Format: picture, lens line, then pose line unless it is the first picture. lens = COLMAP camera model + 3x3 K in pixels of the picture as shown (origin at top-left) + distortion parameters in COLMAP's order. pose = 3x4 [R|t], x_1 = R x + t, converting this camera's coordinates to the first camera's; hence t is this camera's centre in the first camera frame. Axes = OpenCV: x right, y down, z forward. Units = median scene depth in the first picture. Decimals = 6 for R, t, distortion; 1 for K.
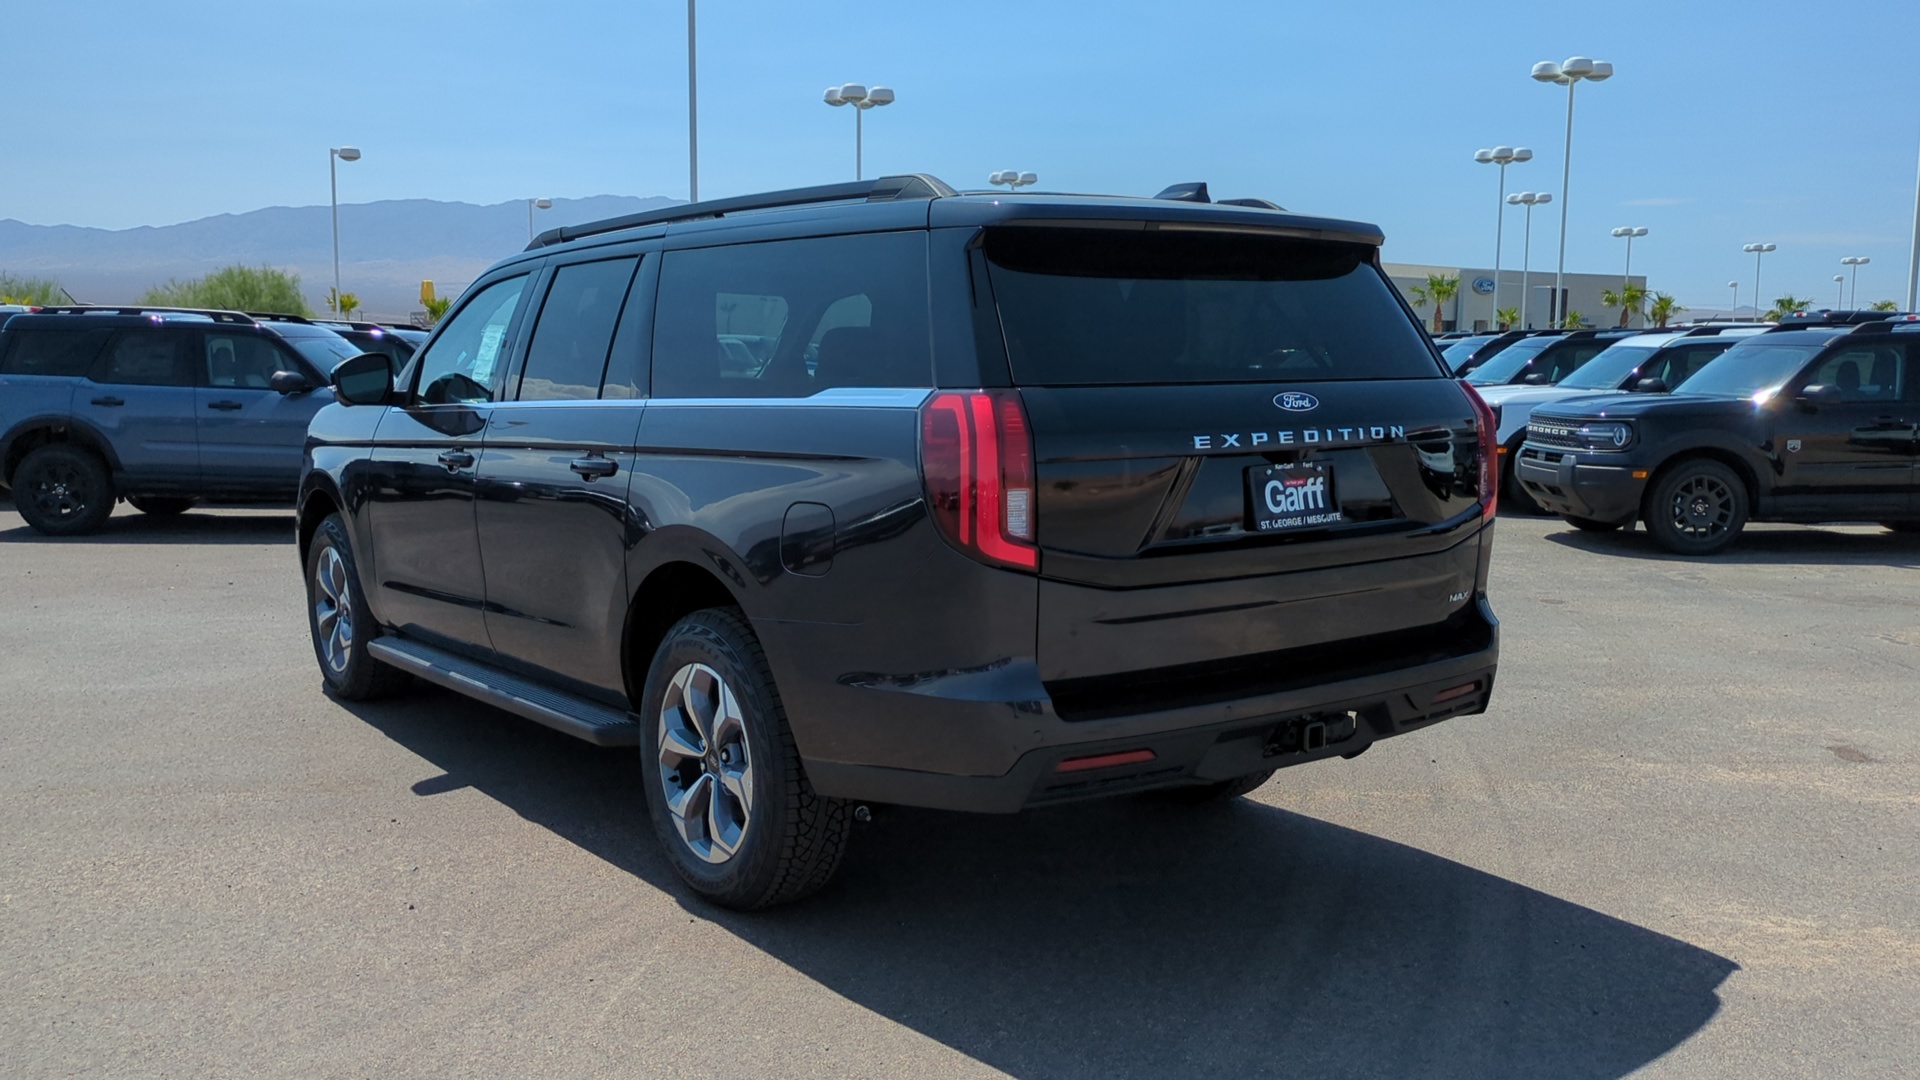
lens RADIAL K [[1645.3, 0, 970.8], [0, 1645.3, 534.2], [0, 0, 1]] dist [0.077574, -0.103141]
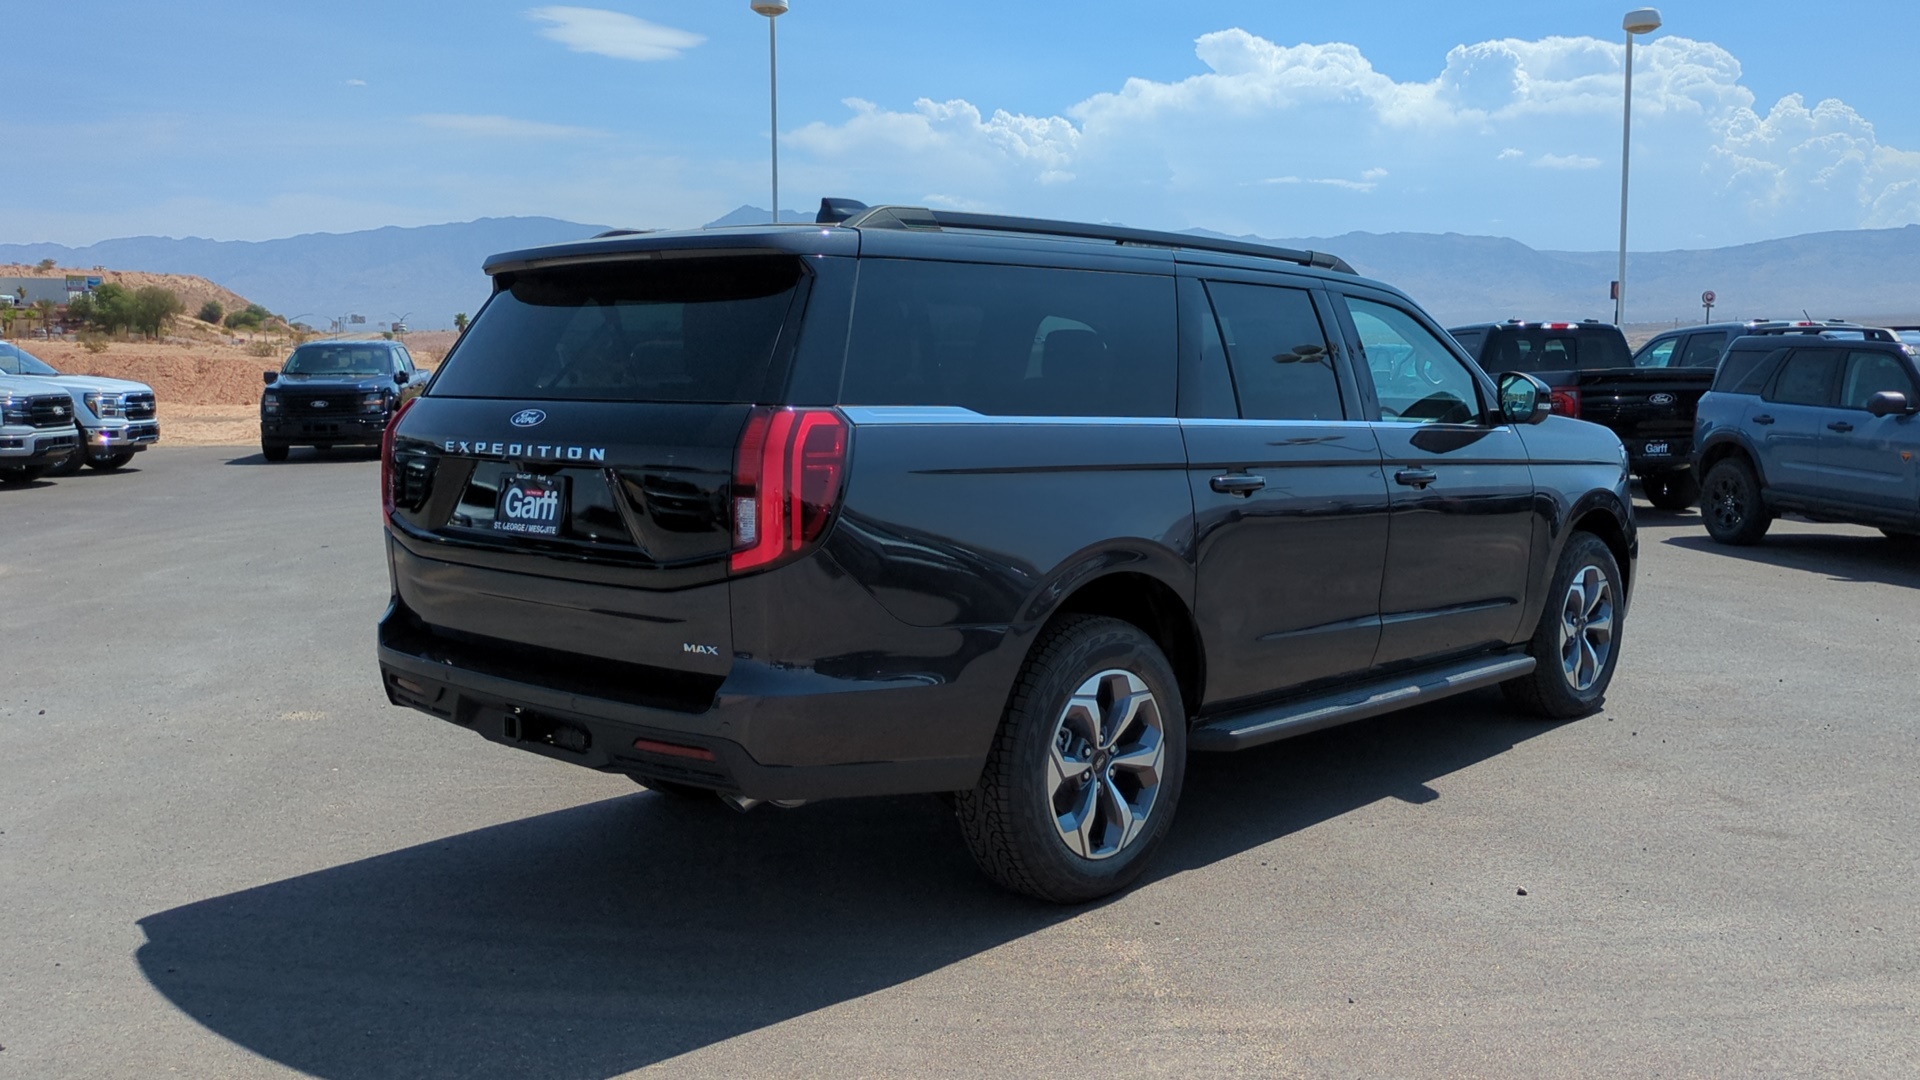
lens RADIAL K [[1641.9, 0, 982.9], [0, 1641.9, 544.5], [0, 0, 1]] dist [0.057345, -0.062822]
pose [[0.191525, 0.104829, -0.975873, 1.307230], [-0.109329, 0.990371, 0.084929, -0.121321], [0.975380, 0.090425, 0.201142, 1.068734]]
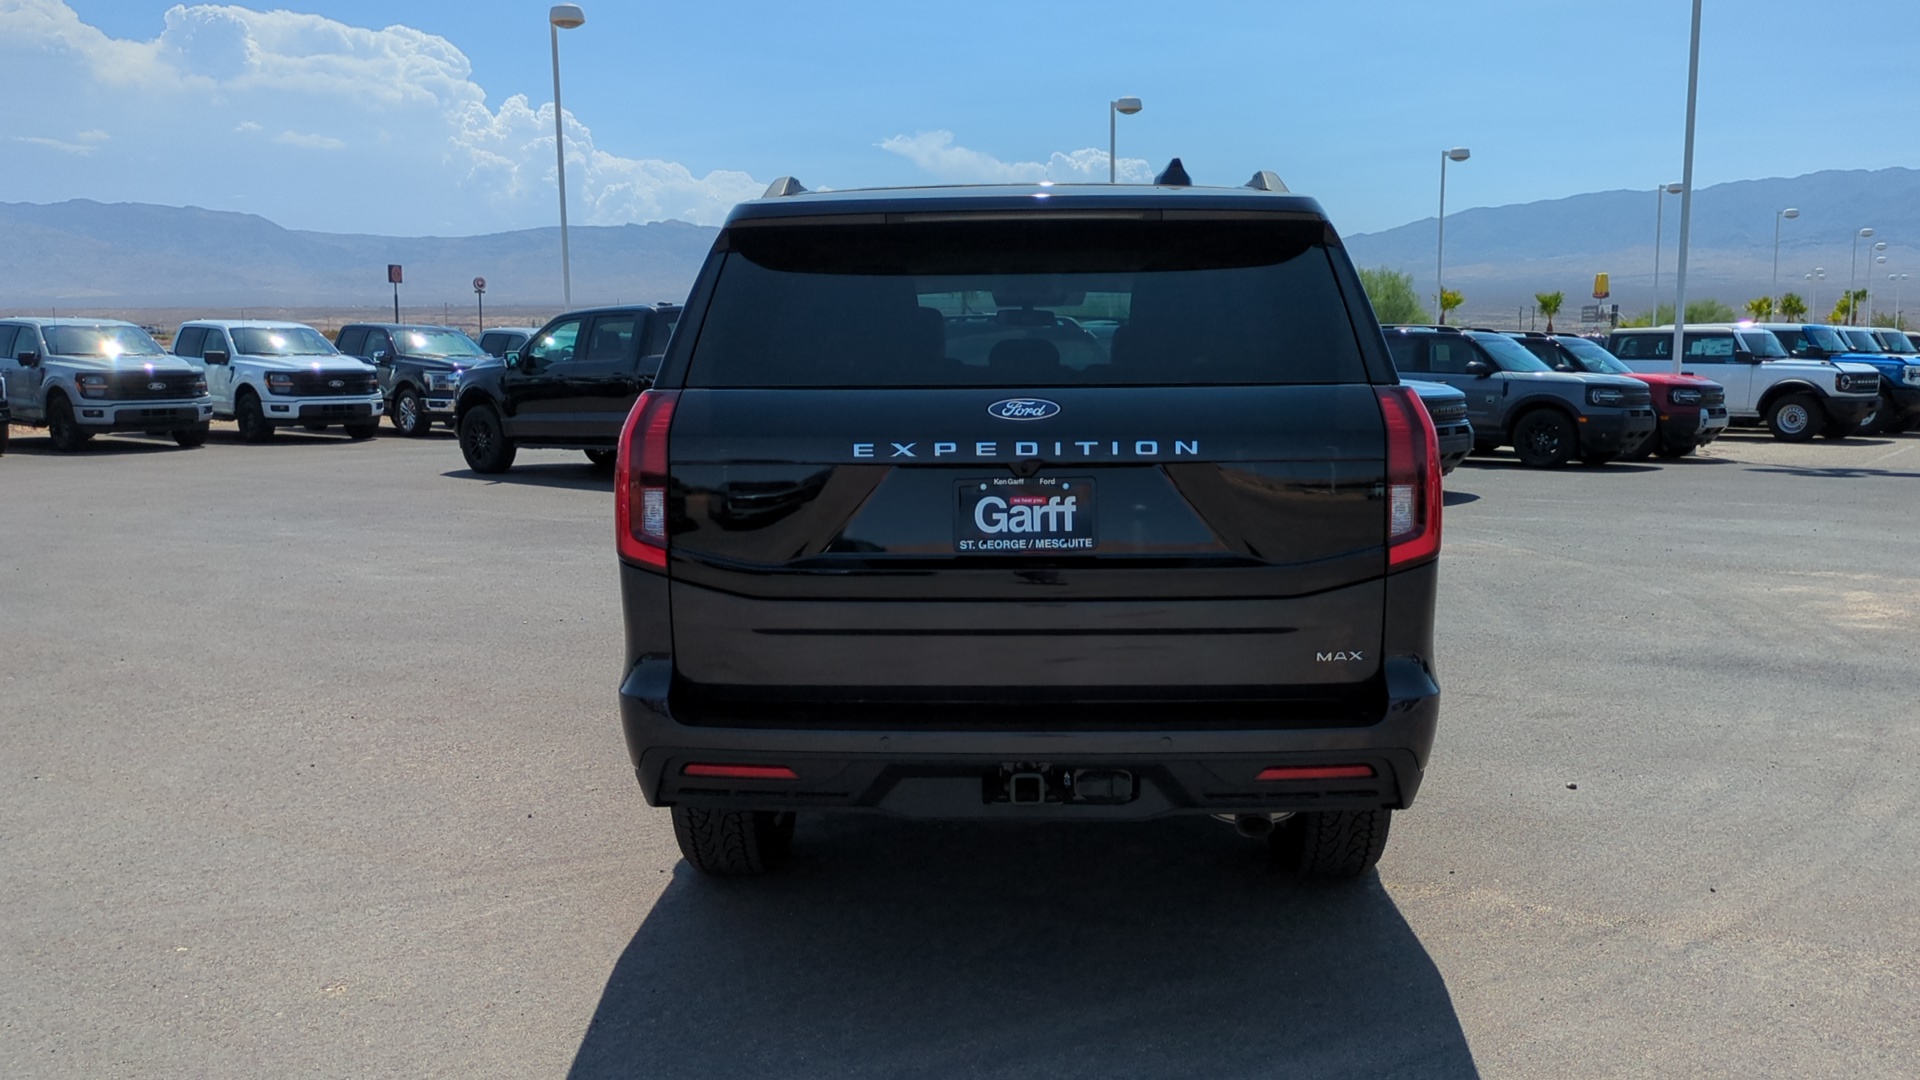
lens RADIAL K [[1645.3, 0, 970.8], [0, 1645.3, 534.2], [0, 0, 1]] dist [0.077574, -0.103141]
pose [[0.776872, 0.066055, -0.626184, 0.724277], [-0.064066, 0.997613, 0.025752, -0.033922], [0.626390, 0.020111, 0.779250, 0.291359]]
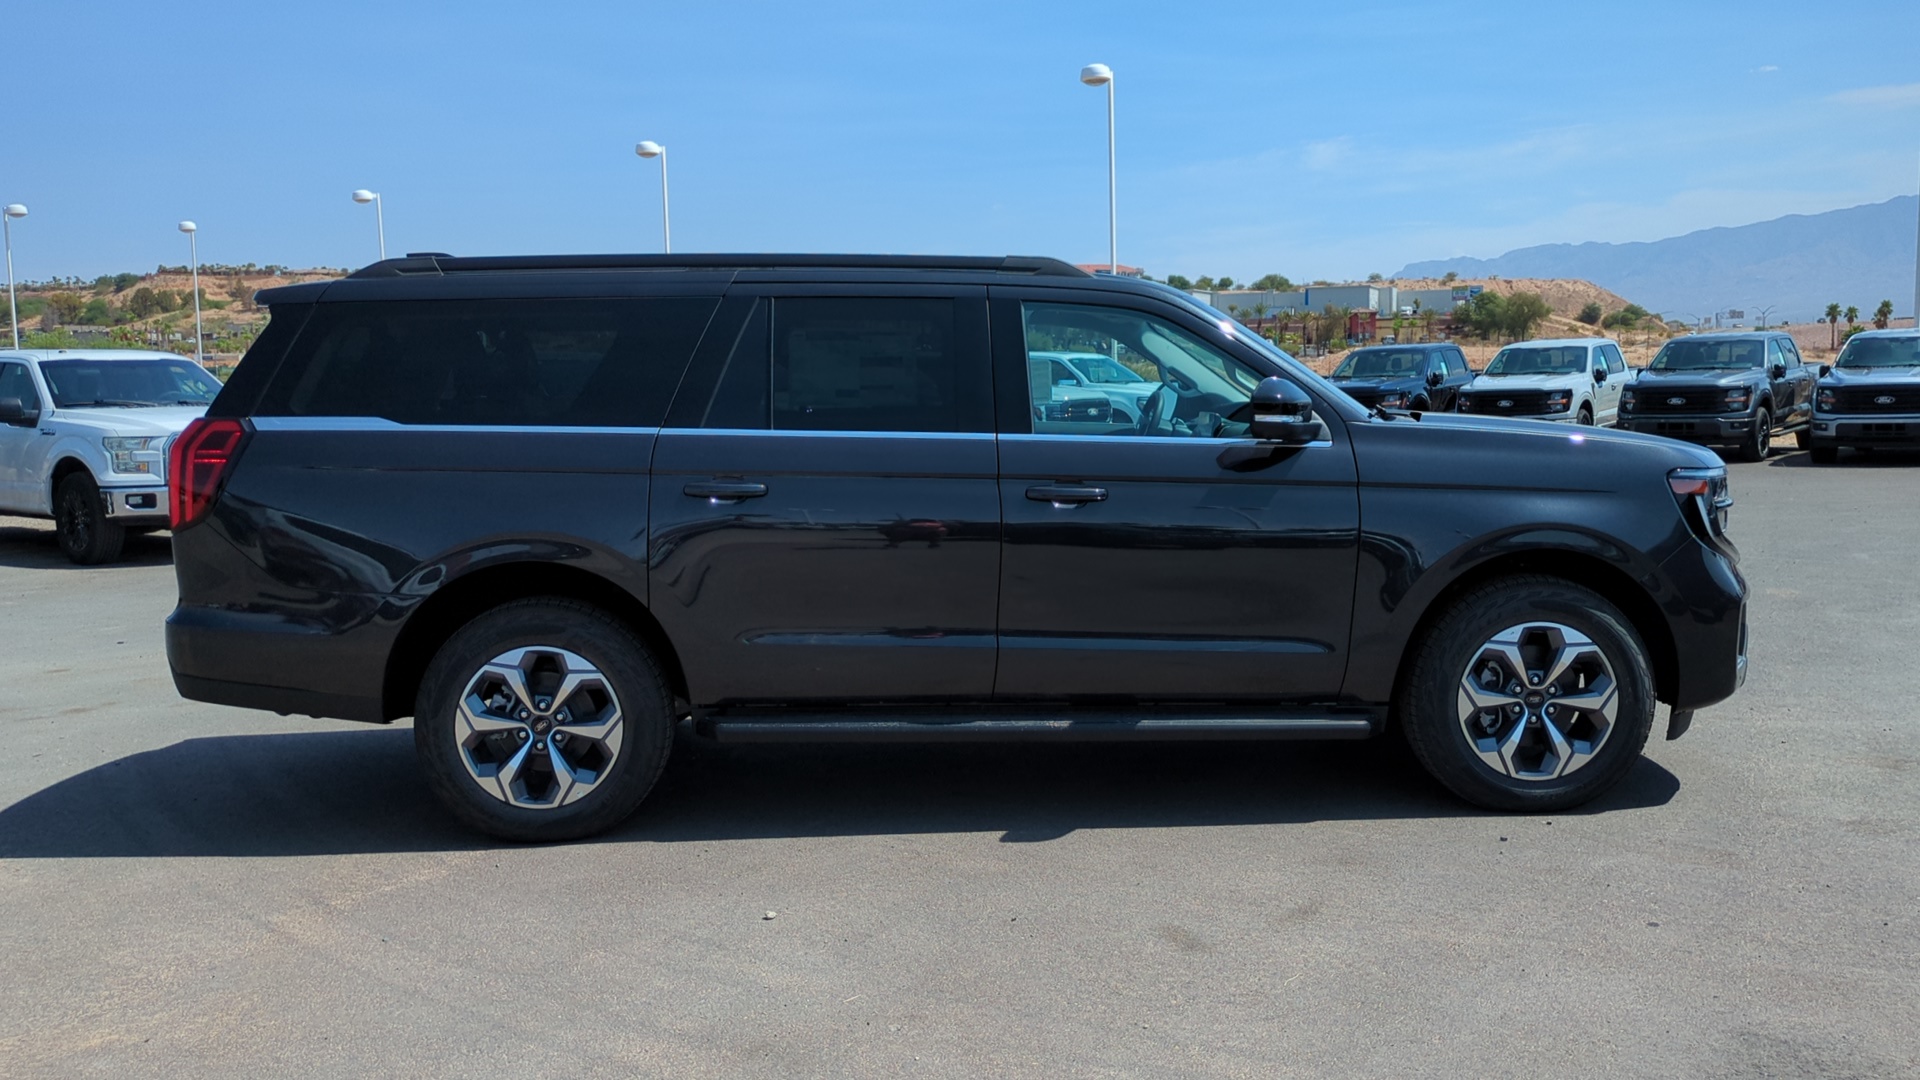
lens RADIAL K [[1641.9, 0, 982.9], [0, 1641.9, 544.5], [0, 0, 1]] dist [0.057345, -0.062822]
pose [[-0.557699, 0.093340, -0.824779, 1.096381], [-0.076148, 0.983713, 0.162817, -0.272172], [0.826543, 0.153608, -0.541508, 2.413001]]
